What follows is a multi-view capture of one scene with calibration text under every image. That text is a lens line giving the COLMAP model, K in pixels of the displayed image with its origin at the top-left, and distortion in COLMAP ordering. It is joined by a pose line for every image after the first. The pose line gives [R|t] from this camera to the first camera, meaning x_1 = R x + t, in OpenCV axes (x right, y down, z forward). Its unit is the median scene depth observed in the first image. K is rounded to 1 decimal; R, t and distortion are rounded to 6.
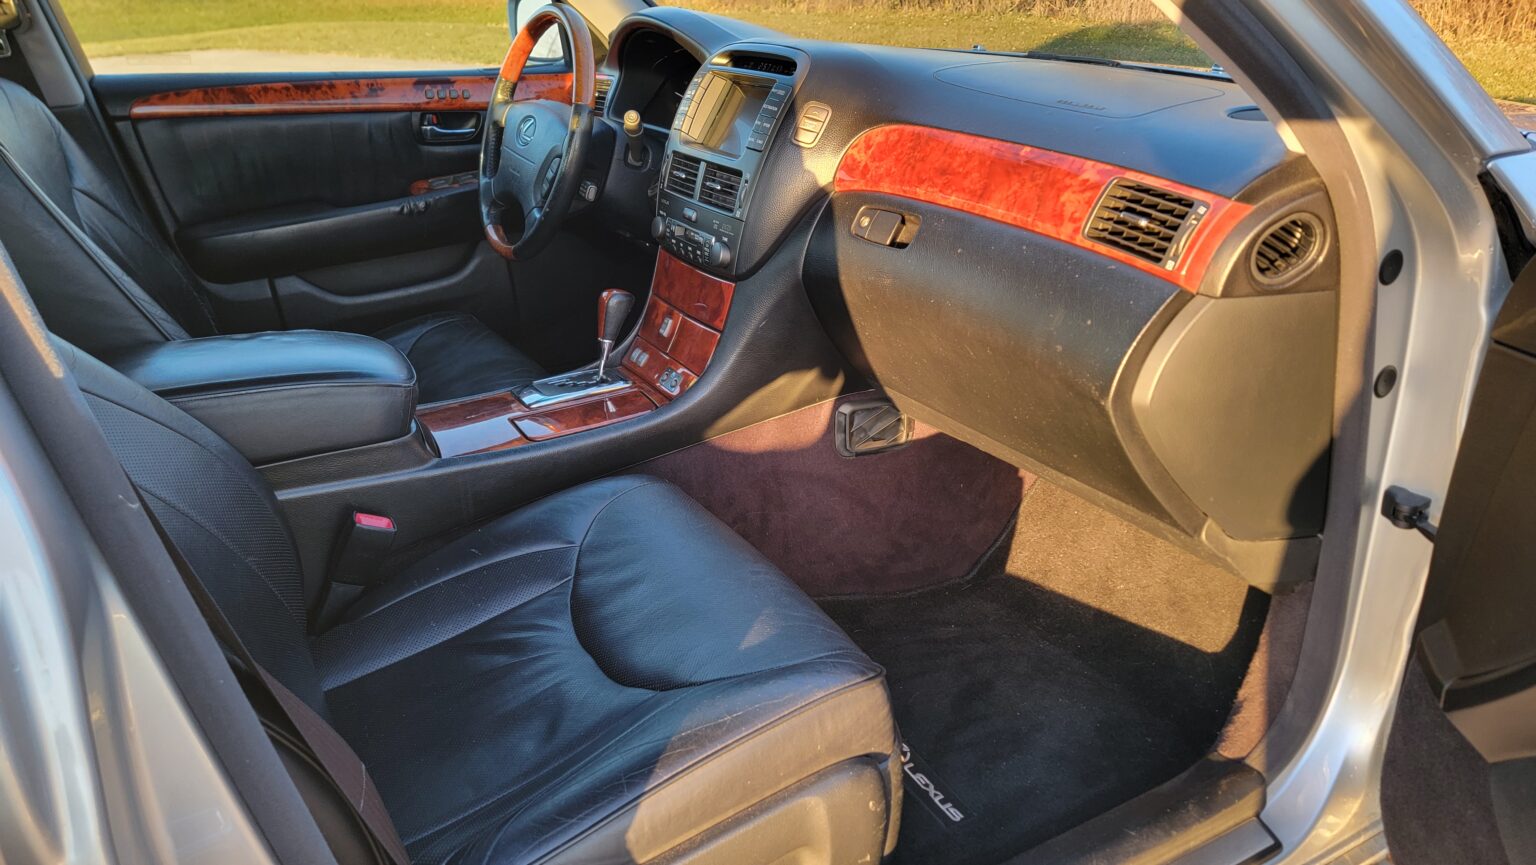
lens RADIAL K [[1101.9, 0, 768.0], [0, 1101.9, 432.5], [0, 0, 1]] dist [0.076153, -0.055640]
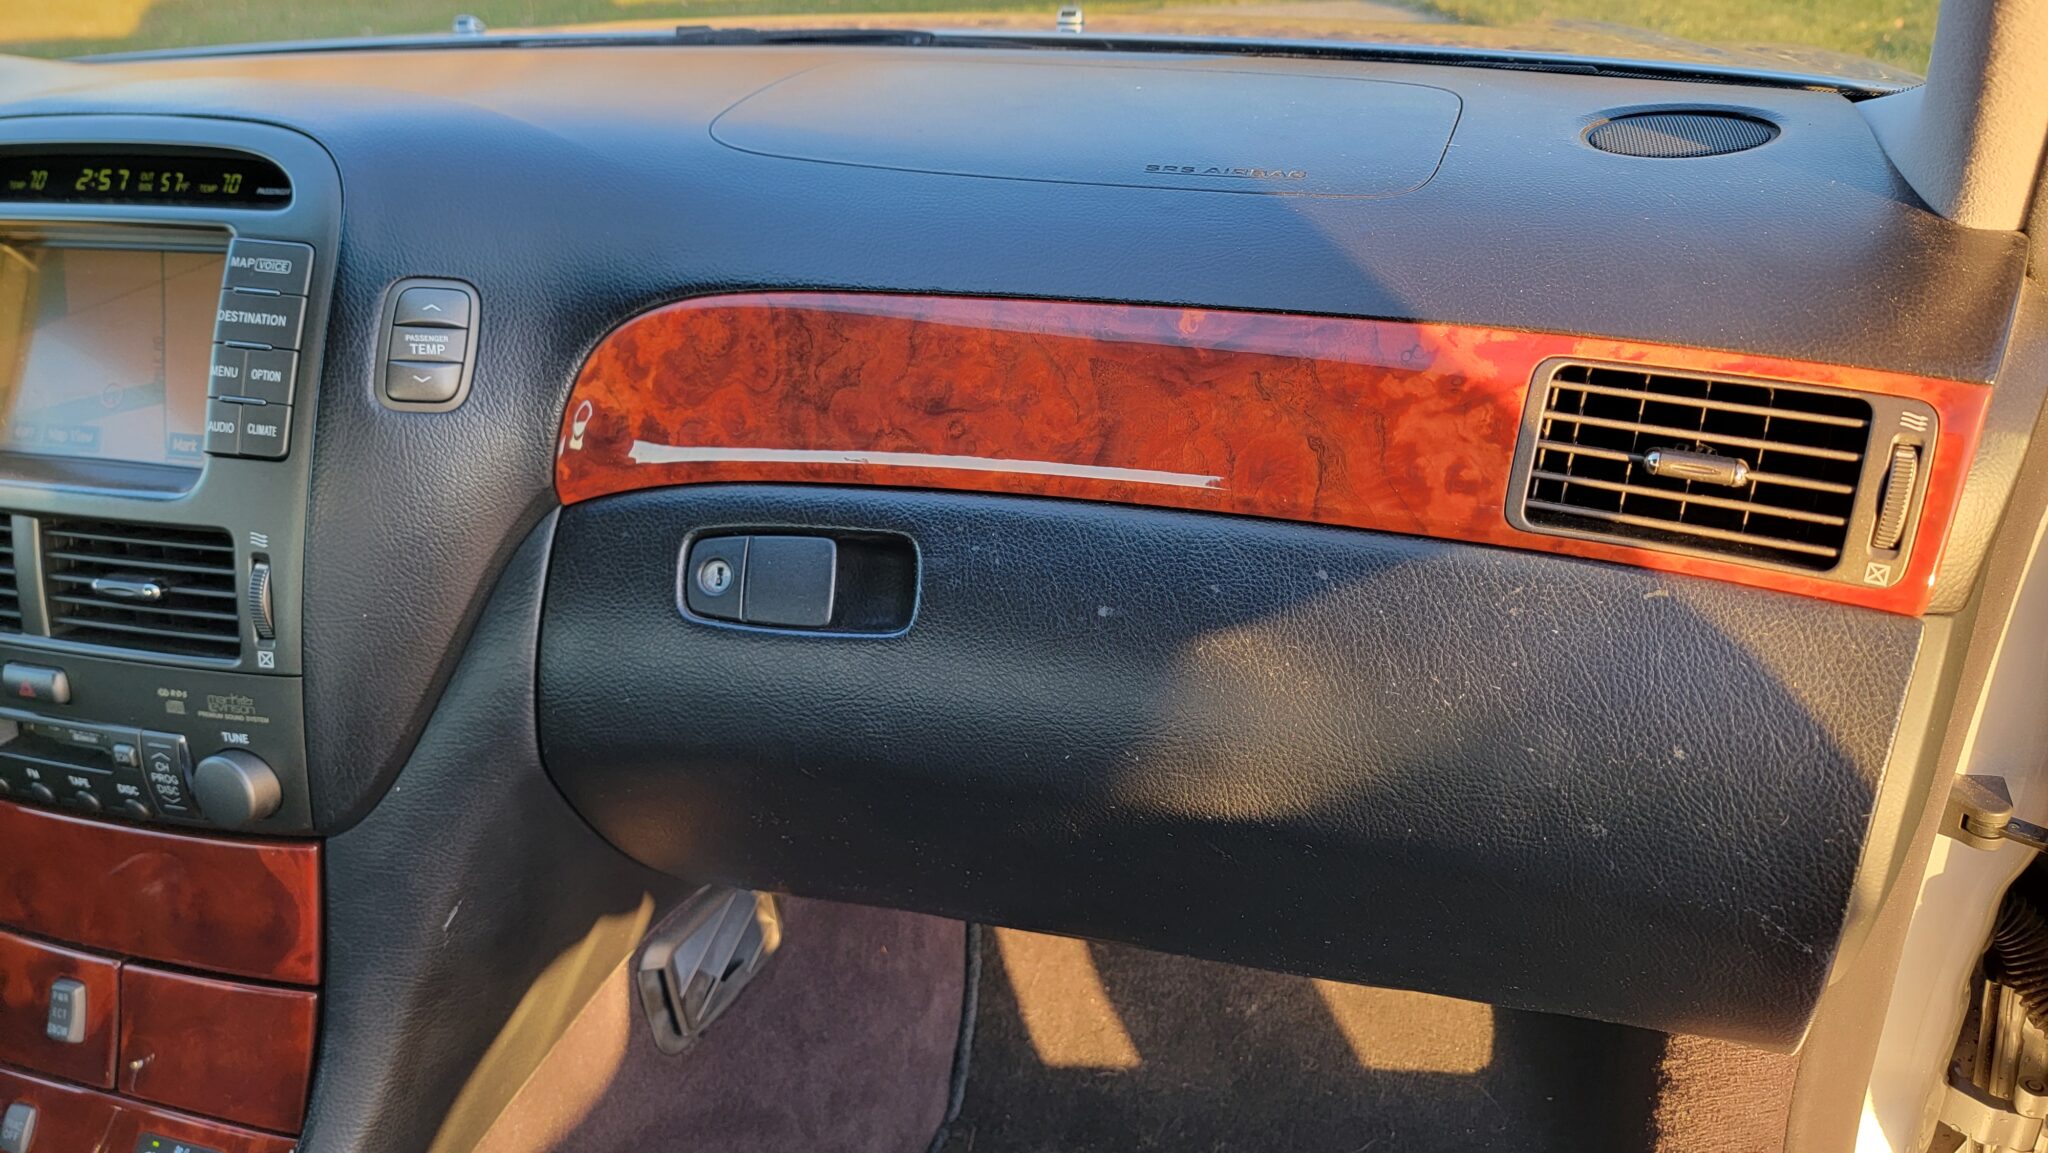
lens RADIAL K [[1478.3, 0, 1048.3], [0, 1478.3, 554.3], [0, 0, 1]] dist [0.076275, -0.073256]
pose [[0.737604, -0.341875, 0.582290, -0.090878], [0.310477, 0.937503, 0.157138, -0.200050], [-0.599620, 0.064882, 0.797650, 0.464480]]
